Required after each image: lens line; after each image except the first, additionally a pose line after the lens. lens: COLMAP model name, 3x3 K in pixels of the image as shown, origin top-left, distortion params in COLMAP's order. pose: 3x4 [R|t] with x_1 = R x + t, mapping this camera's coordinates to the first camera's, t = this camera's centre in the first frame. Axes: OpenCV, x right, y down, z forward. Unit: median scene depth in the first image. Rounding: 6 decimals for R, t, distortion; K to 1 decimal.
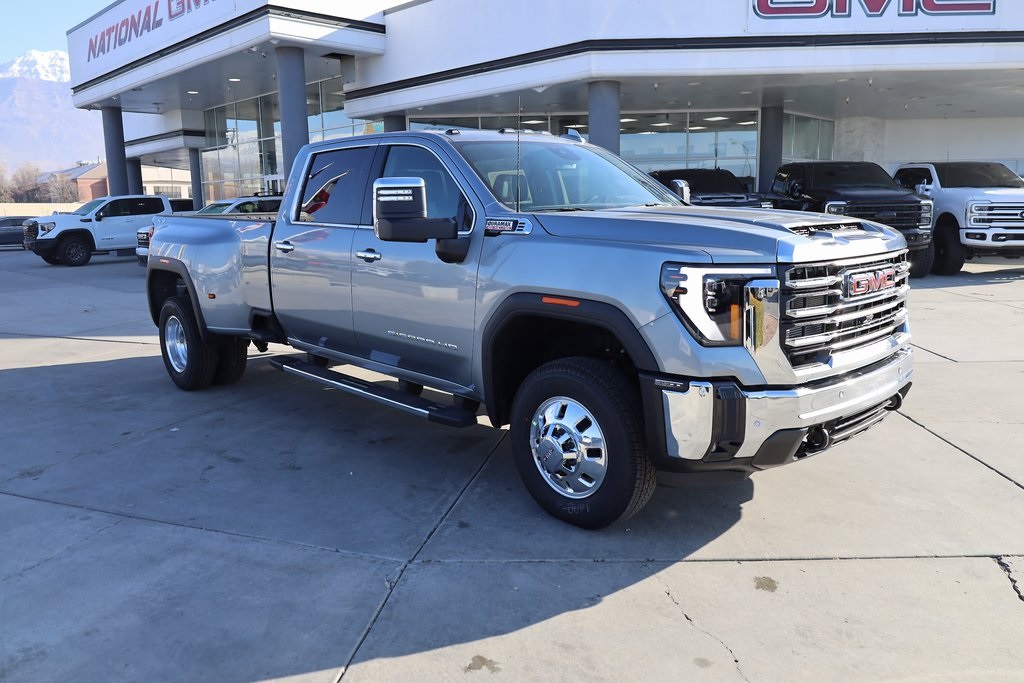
lens RADIAL K [[783.2, 0, 509.0], [0, 783.2, 334.6], [0, 0, 1]] dist [-0.018378, -0.000148]
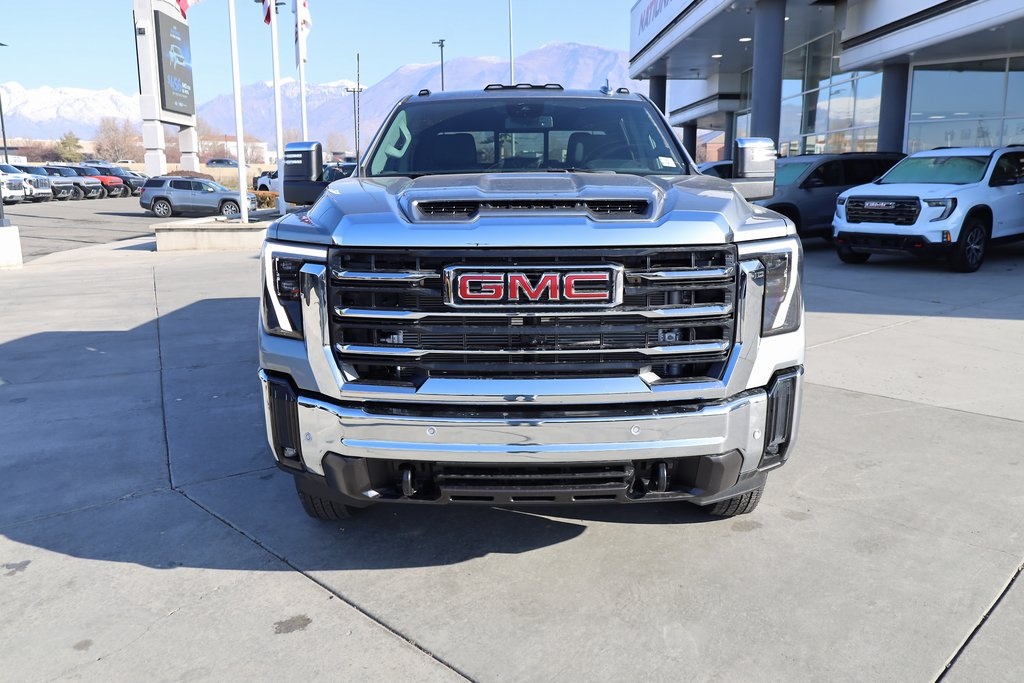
lens RADIAL K [[783.2, 0, 510.6], [0, 783.2, 350.3], [0, 0, 1]] dist [-0.018378, -0.000148]
pose [[0.719715, 0.160631, -0.675431, 0.822236], [-0.117042, 0.987015, 0.110016, -0.075345], [0.684333, -0.000126, 0.729170, 0.440084]]
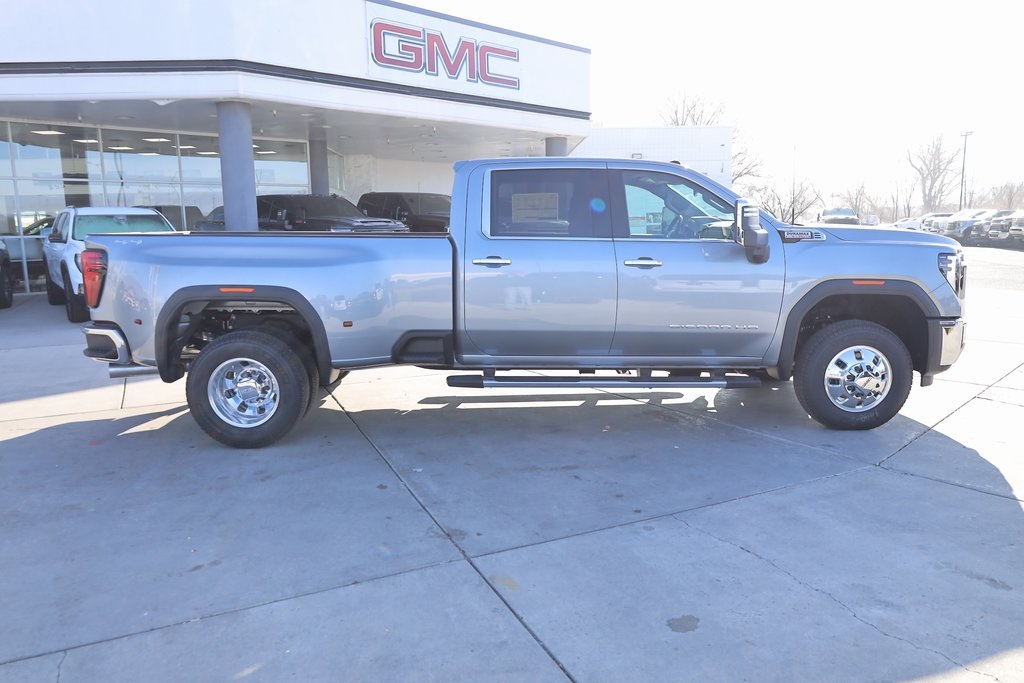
lens RADIAL K [[756.1, 0, 511.3], [0, 756.1, 334.5], [0, 0, 1]] dist [-0.013295, -0.004873]
pose [[0.668807, -0.098211, 0.736921, -1.350369], [0.120274, 0.992472, 0.023112, -0.053192], [-0.733643, 0.073174, 0.675584, 0.458772]]
